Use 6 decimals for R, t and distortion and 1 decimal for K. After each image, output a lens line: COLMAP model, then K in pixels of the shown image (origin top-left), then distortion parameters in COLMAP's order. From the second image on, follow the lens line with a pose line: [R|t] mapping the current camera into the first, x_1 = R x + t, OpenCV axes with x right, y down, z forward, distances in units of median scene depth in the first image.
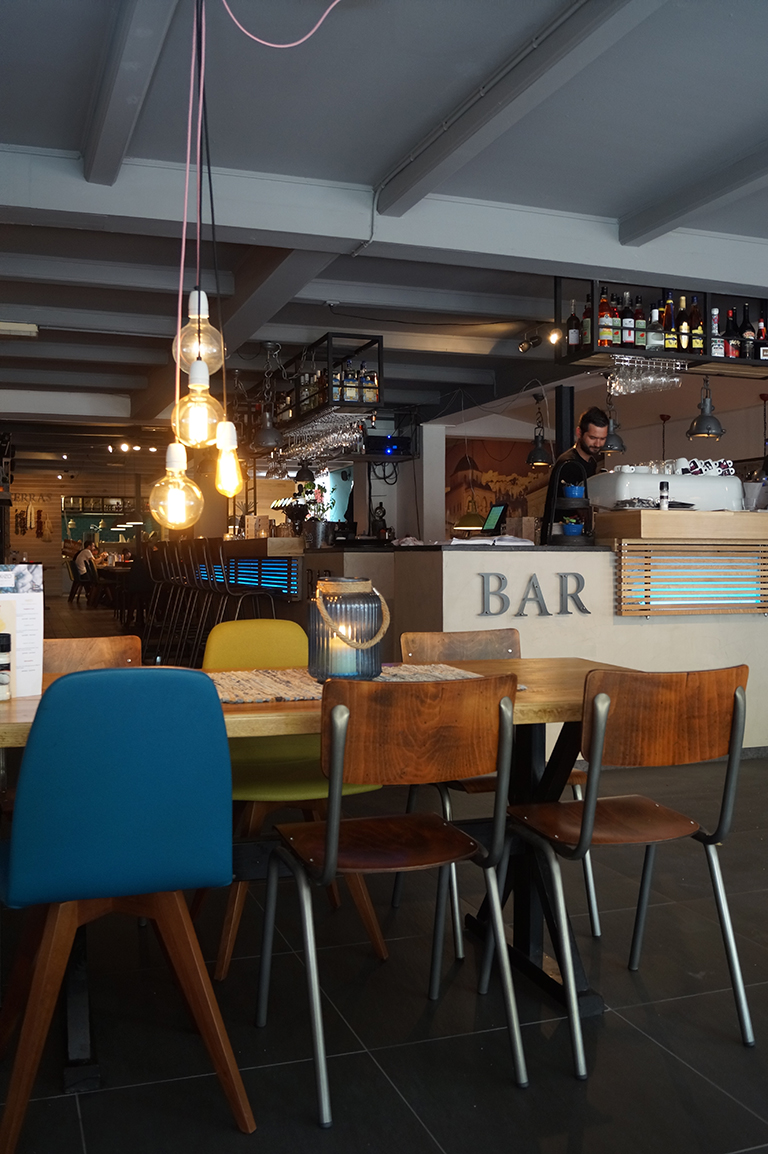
lens RADIAL K [[1047.7, 0, 384.0], [0, 1047.7, 577.0], [0, 0, 1]] dist [-0.008175, -0.003948]
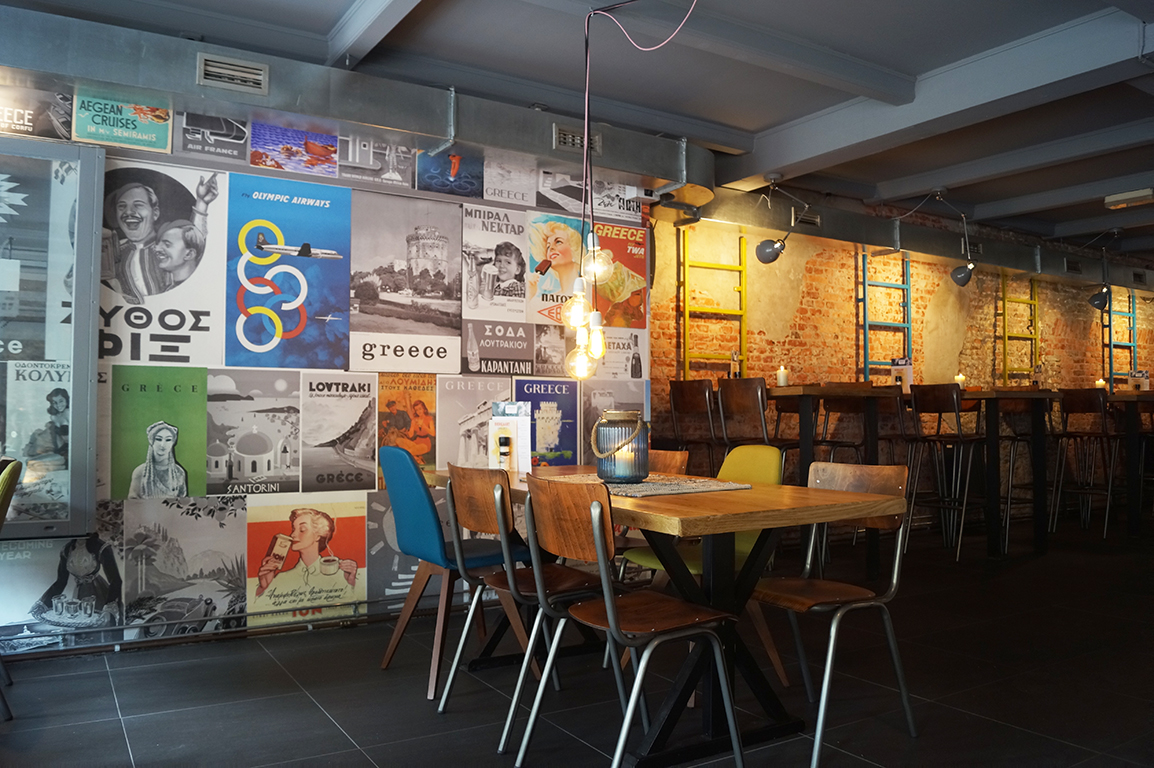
lens RADIAL K [[887.4, 0, 577.0], [0, 887.4, 384.0], [0, 0, 1]] dist [-0.062271, -0.008558]
pose [[0.213902, -0.030263, -0.976386, 0.906892], [-0.019805, 0.999180, -0.035308, 0.007866], [0.976654, 0.026890, 0.213127, 0.544099]]
